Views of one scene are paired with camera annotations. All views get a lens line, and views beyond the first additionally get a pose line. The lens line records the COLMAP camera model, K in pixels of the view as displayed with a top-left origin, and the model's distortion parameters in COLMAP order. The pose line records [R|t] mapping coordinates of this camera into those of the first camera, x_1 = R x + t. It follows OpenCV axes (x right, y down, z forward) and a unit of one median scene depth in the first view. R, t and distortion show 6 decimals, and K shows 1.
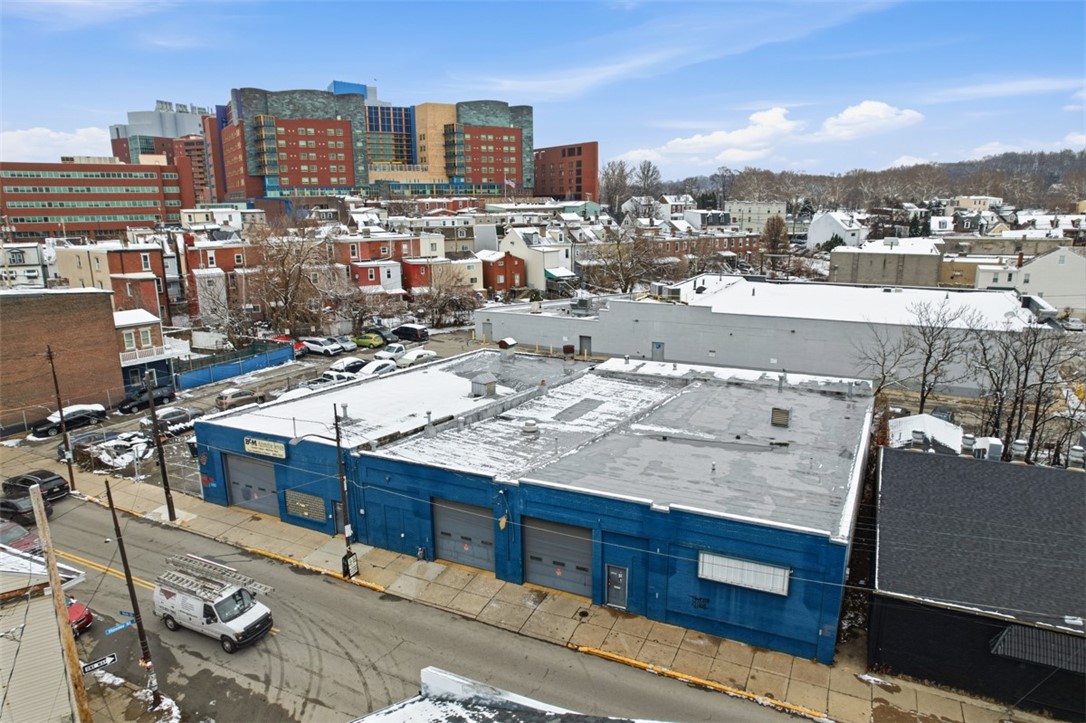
lens RADIAL K [[691.7, 0, 548.7], [0, 691.7, 357.9], [0, 0, 1]] dist [-0.060204, 0.046975]
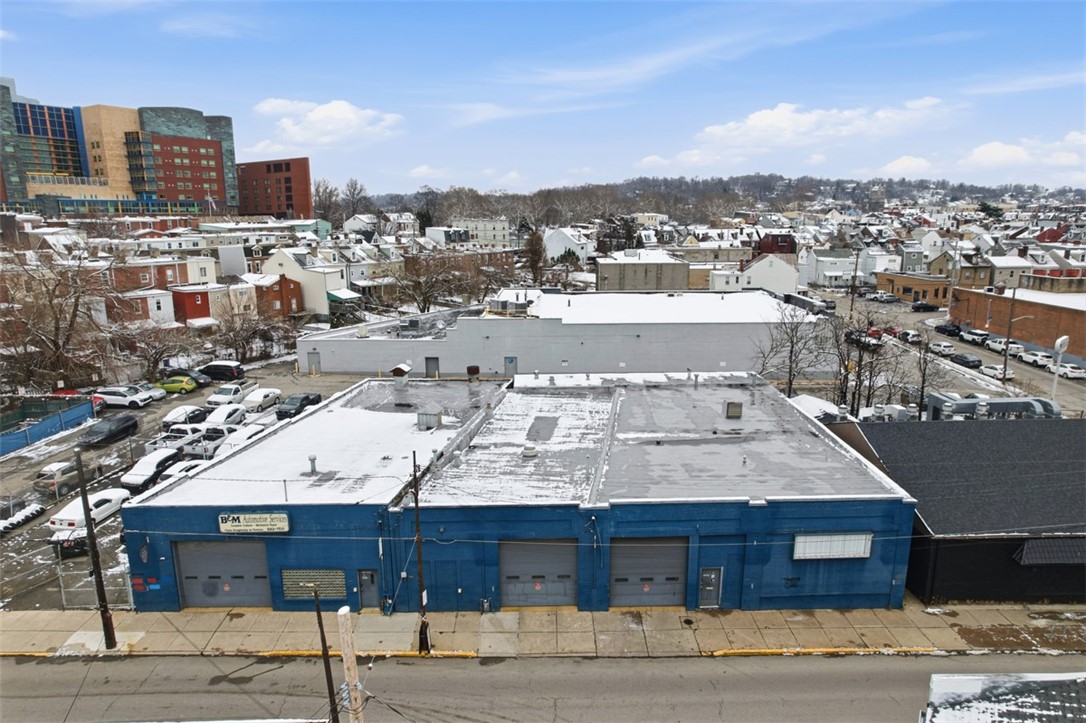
lens RADIAL K [[691.7, 0, 541.9], [0, 691.7, 353.6], [0, 0, 1]] dist [-0.060204, 0.046975]
pose [[0.898849, -0.082554, 0.430412, -0.274616], [0.096279, 0.995303, -0.010161, -0.015254], [-0.427552, 0.050573, 0.902575, 0.082390]]
